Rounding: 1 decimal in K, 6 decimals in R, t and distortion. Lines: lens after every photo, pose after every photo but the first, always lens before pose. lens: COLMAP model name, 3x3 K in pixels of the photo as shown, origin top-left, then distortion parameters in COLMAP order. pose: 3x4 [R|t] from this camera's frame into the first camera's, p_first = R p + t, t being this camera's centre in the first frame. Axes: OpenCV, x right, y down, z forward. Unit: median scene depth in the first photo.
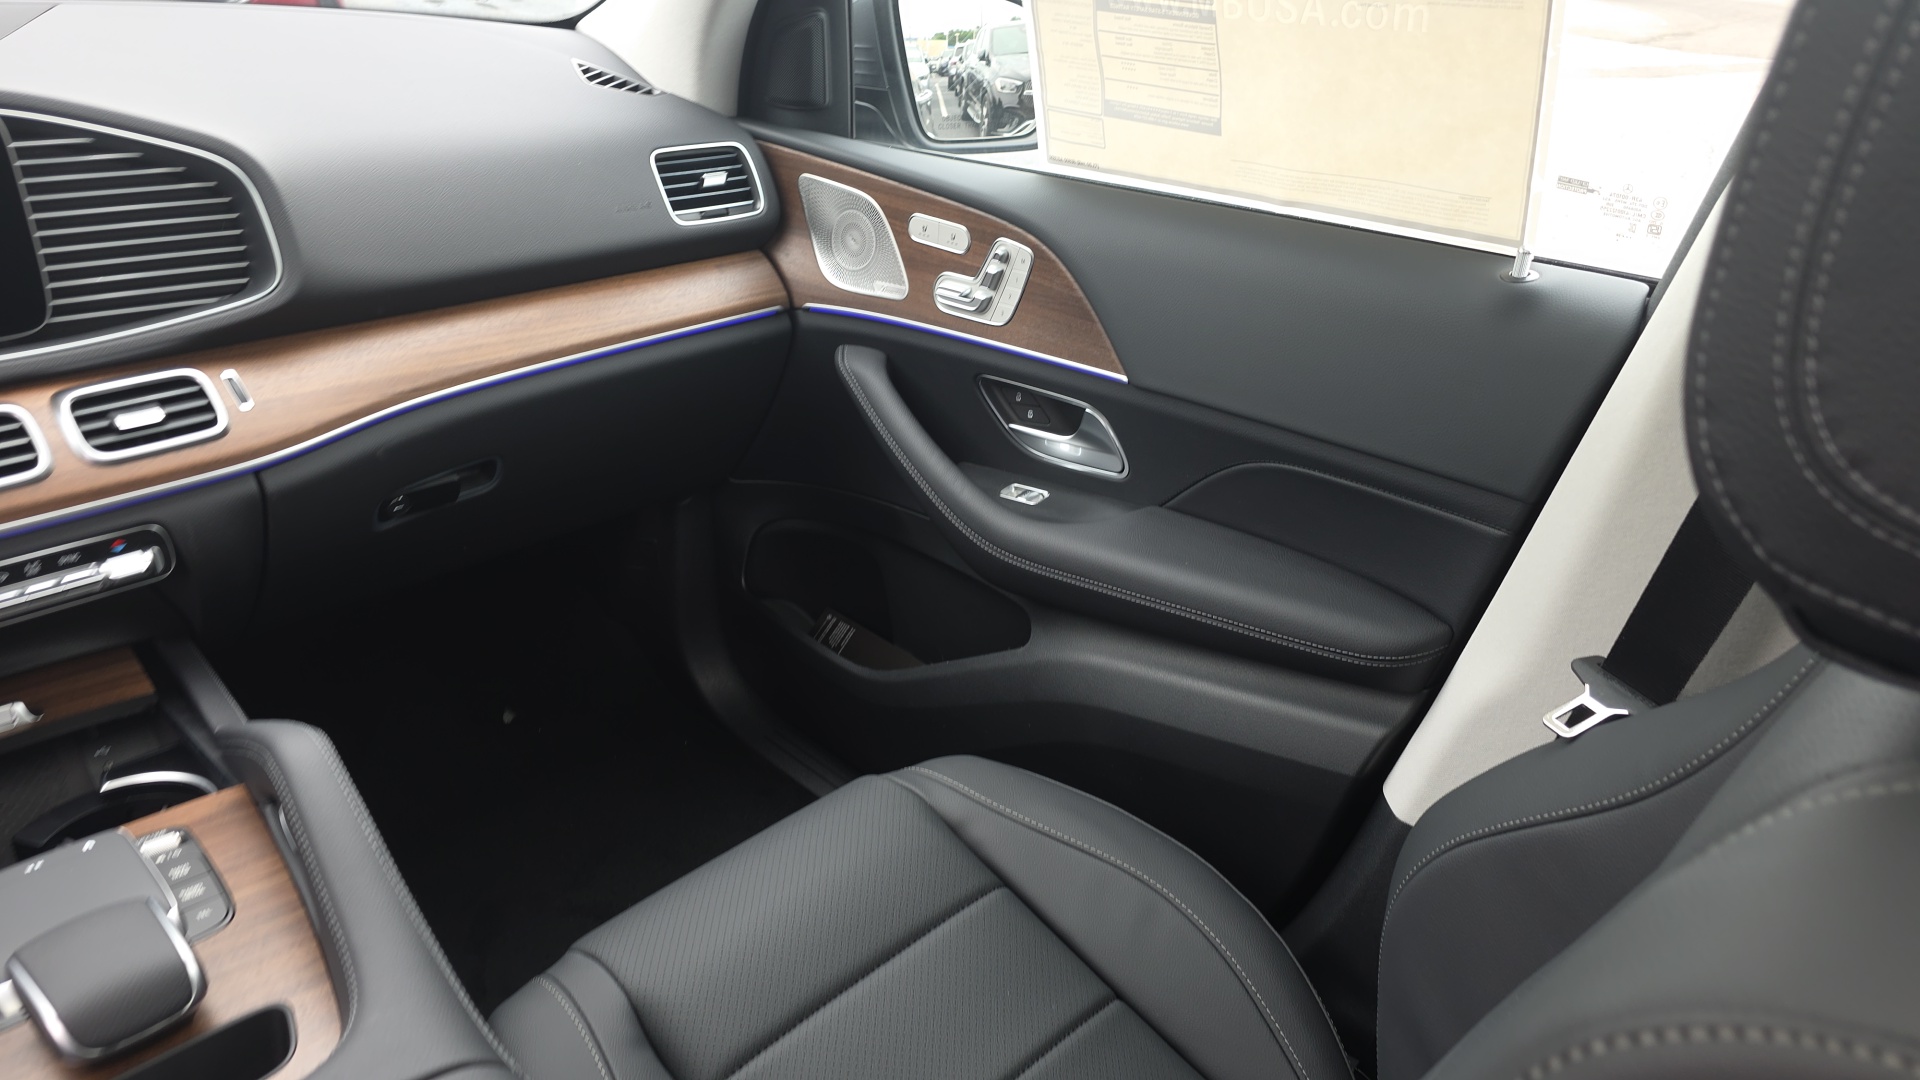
lens RADIAL K [[1303.8, 0, 990.8], [0, 1303.8, 577.5], [0, 0, 1]] dist [0.056525, -0.068302]
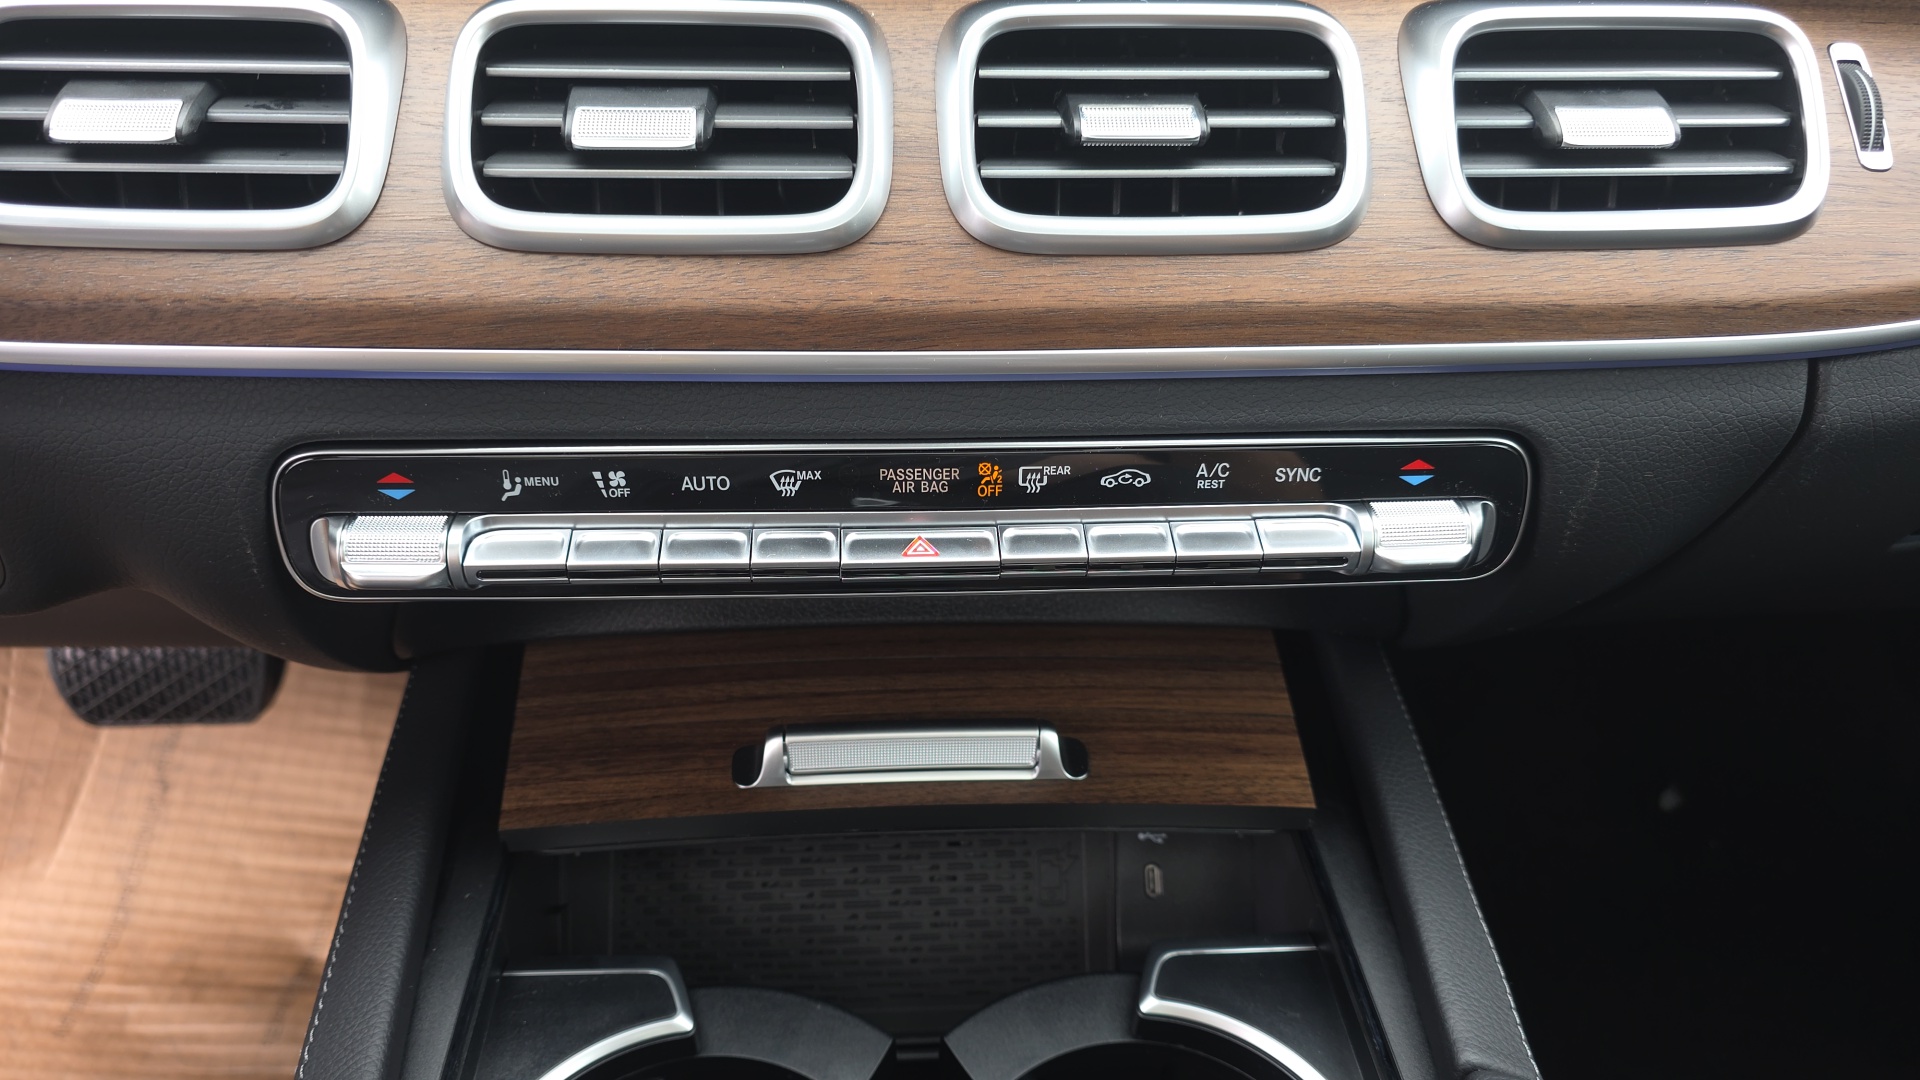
lens RADIAL K [[1318.6, 0, 937.3], [0, 1318.6, 557.2], [0, 0, 1]] dist [0.051516, -0.078986]
pose [[0.712532, 0.391048, -0.582563, -0.408265], [-0.311230, 0.920287, 0.237082, -0.036081], [0.628835, 0.012382, 0.777440, 0.488059]]
